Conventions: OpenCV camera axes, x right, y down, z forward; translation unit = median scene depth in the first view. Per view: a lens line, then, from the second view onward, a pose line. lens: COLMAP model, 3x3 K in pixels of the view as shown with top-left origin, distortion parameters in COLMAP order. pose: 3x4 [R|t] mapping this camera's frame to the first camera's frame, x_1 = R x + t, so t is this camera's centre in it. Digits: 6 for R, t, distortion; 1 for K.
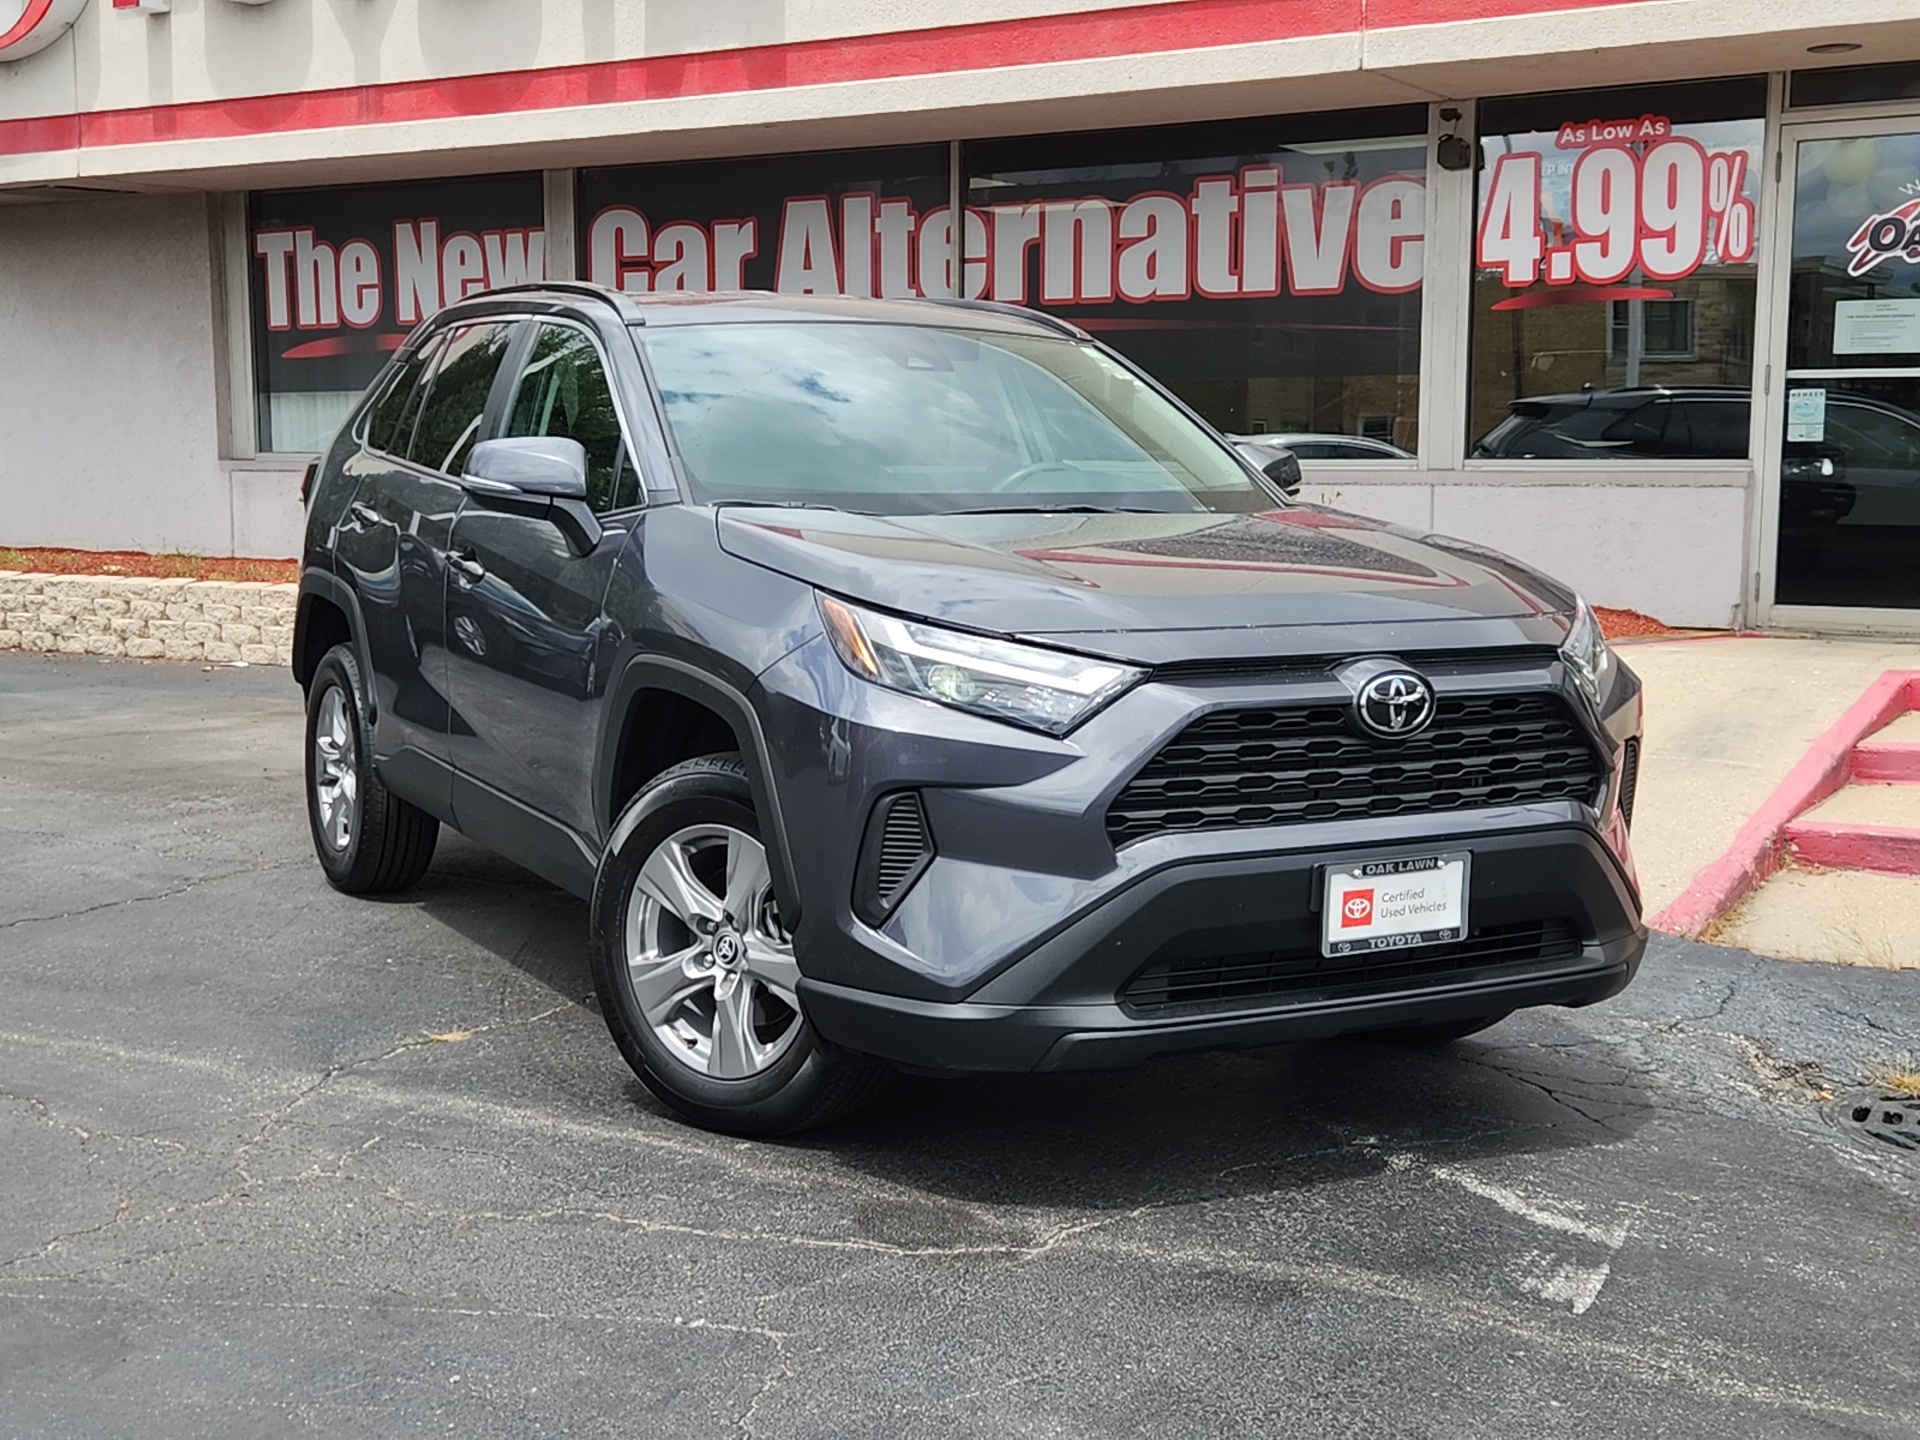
lens RADIAL K [[2406.7, 0, 998.8], [0, 2406.7, 718.7], [0, 0, 1]] dist [0.105686, -0.088382]
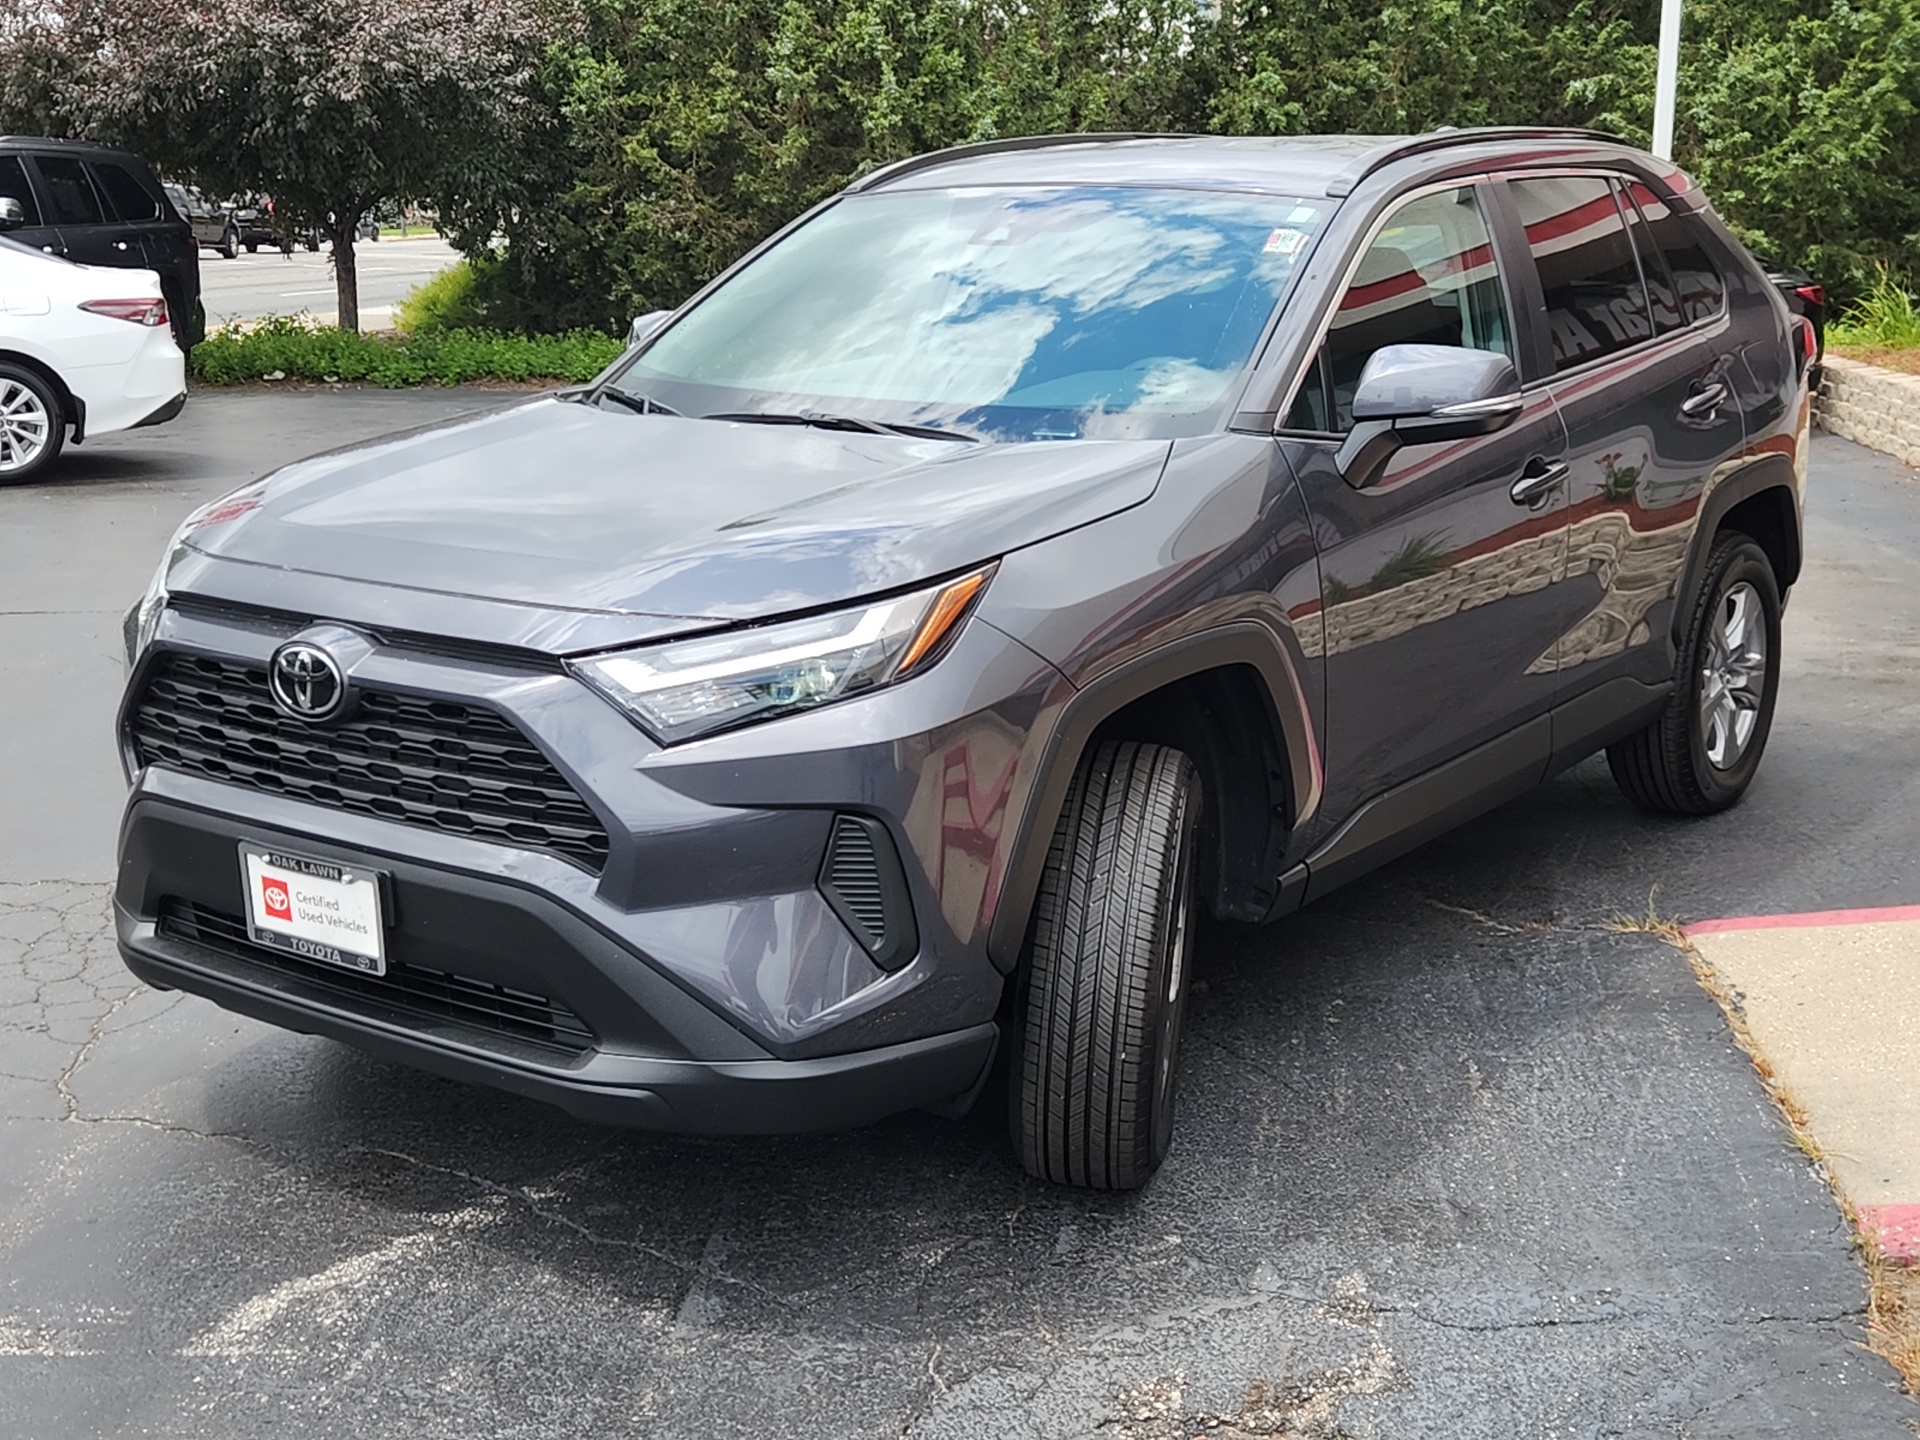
lens RADIAL K [[2406.7, 0, 998.8], [0, 2406.7, 718.7], [0, 0, 1]] dist [0.105686, -0.088382]
pose [[0.418733, 0.191307, -0.887730, 1.033708], [-0.105340, 0.981192, 0.161760, -0.158028], [0.901979, 0.025779, 0.431010, 0.846408]]
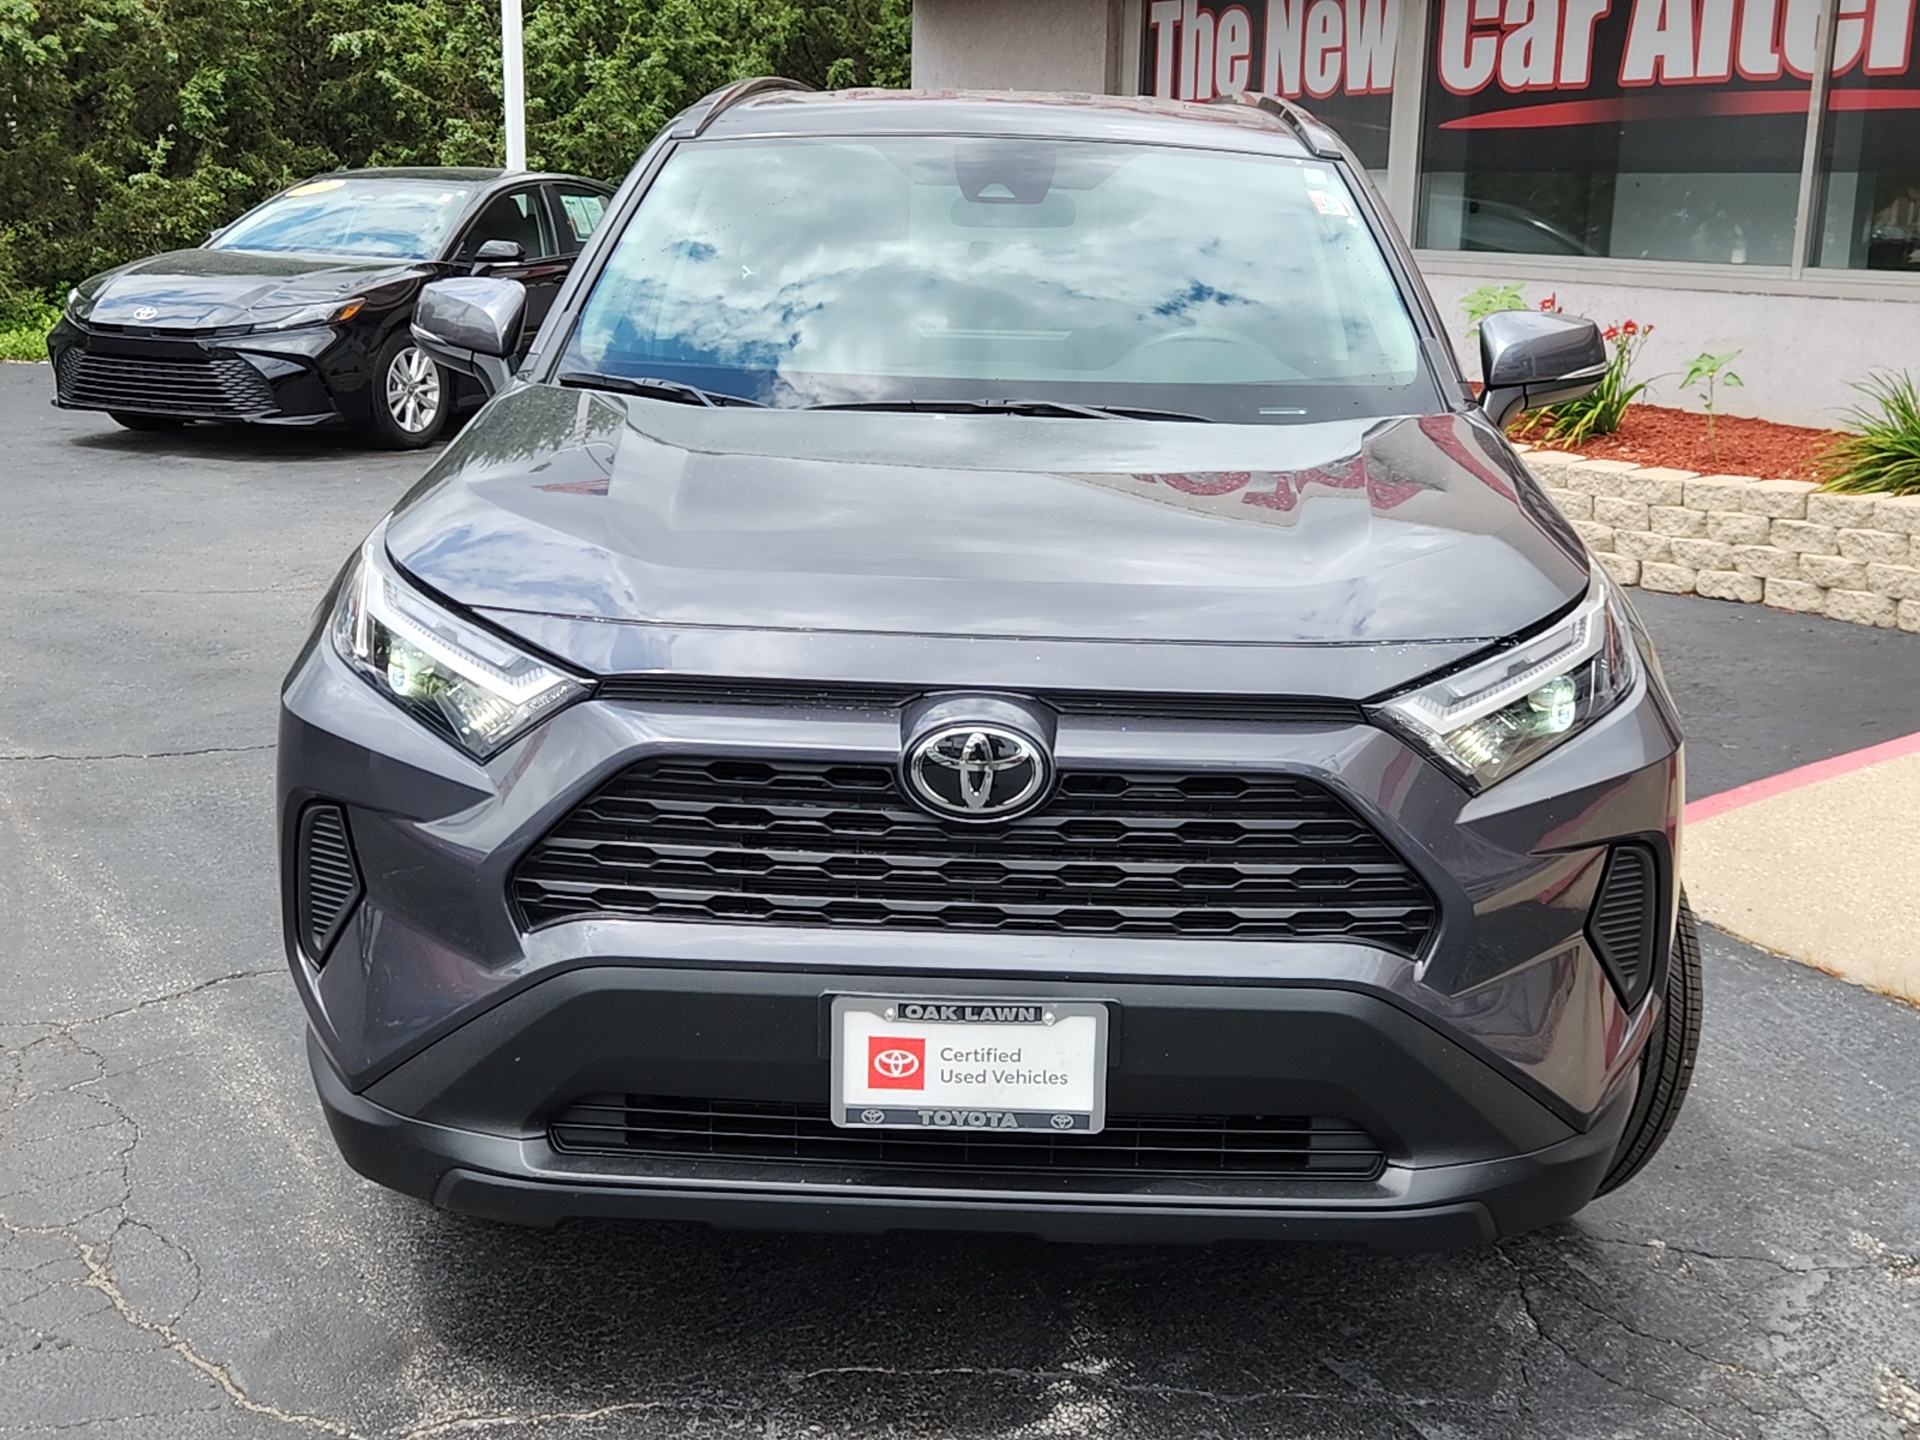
lens RADIAL K [[2406.7, 0, 998.8], [0, 2406.7, 718.7], [0, 0, 1]] dist [0.105686, -0.088382]
pose [[0.864741, 0.128609, -0.485471, 0.484125], [-0.080771, 0.989686, 0.118311, -0.097849], [0.495680, -0.063097, 0.866210, 0.434061]]
